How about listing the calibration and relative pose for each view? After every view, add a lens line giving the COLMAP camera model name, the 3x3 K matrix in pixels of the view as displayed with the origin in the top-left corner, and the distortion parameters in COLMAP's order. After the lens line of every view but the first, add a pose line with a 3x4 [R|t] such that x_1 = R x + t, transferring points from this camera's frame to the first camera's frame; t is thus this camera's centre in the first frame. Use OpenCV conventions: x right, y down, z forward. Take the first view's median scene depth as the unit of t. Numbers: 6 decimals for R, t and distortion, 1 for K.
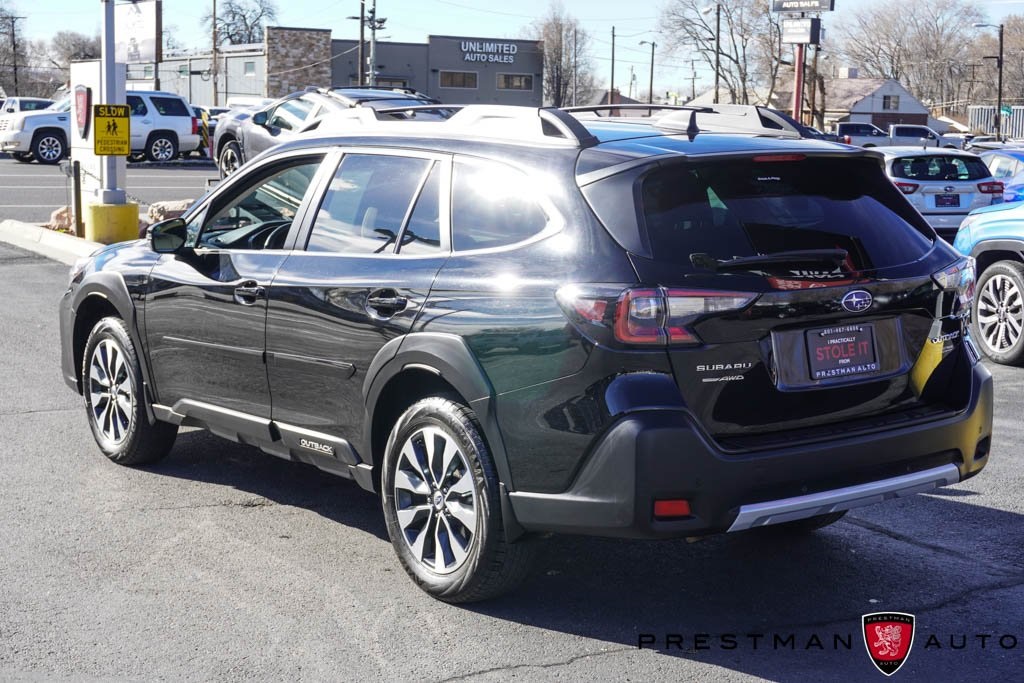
lens RADIAL K [[1698.0, 0, 511.1], [0, 1698.0, 341.6], [0, 0, 1]] dist [-0.069379, 0.000000]
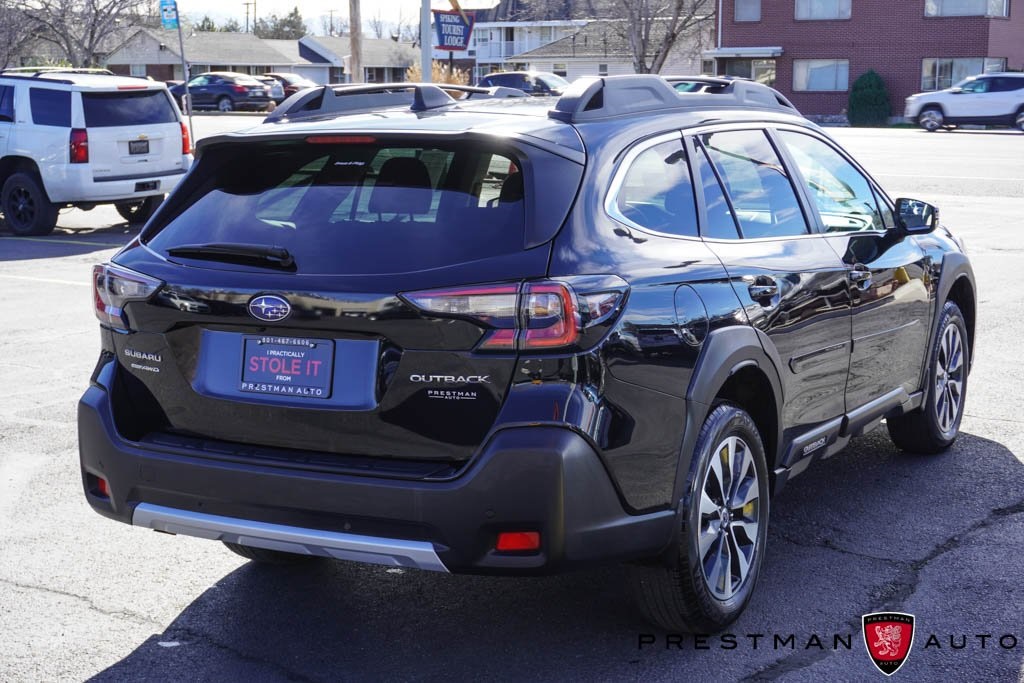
lens RADIAL K [[1611.9, 0, 510.7], [0, 1611.9, 341.7], [0, 0, 1]] dist [-0.044581, 0.000000]
pose [[0.404931, 0.125566, -0.905684, 0.978488], [-0.112599, 0.989834, 0.086890, -0.090245], [0.907388, 0.066795, 0.414953, 0.768750]]
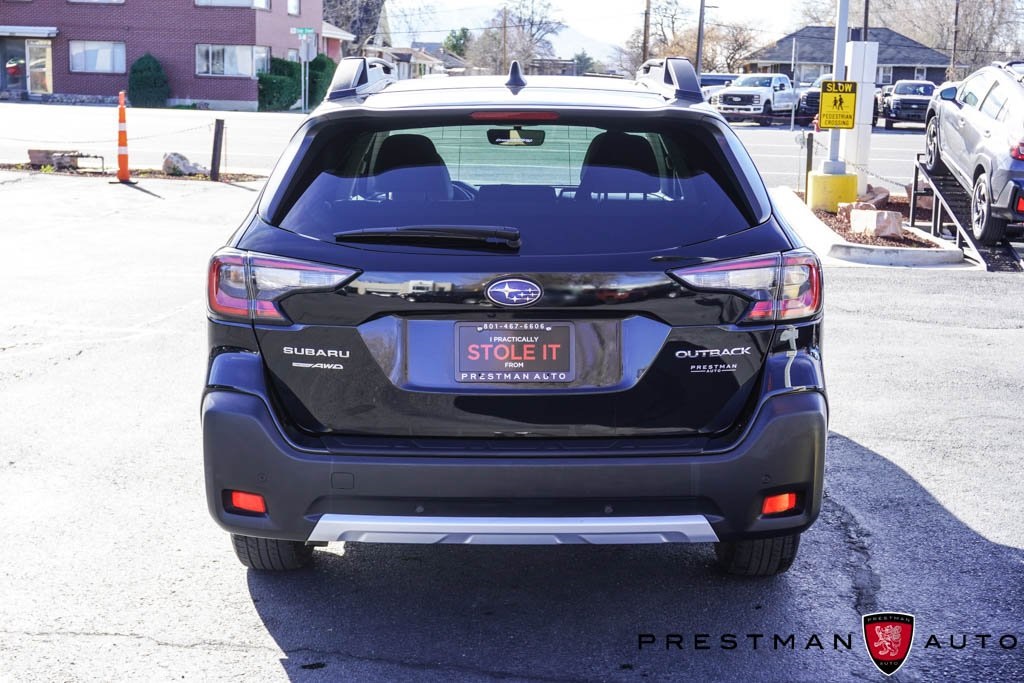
lens RADIAL K [[1471.3, 0, 513.2], [0, 1471.3, 342.8], [0, 0, 1]] dist [0.082549, 0.000000]
pose [[0.801771, 0.105785, -0.588194, 0.615897], [-0.088431, 0.994375, 0.058294, -0.040571], [0.591052, 0.005276, 0.806616, 0.427390]]
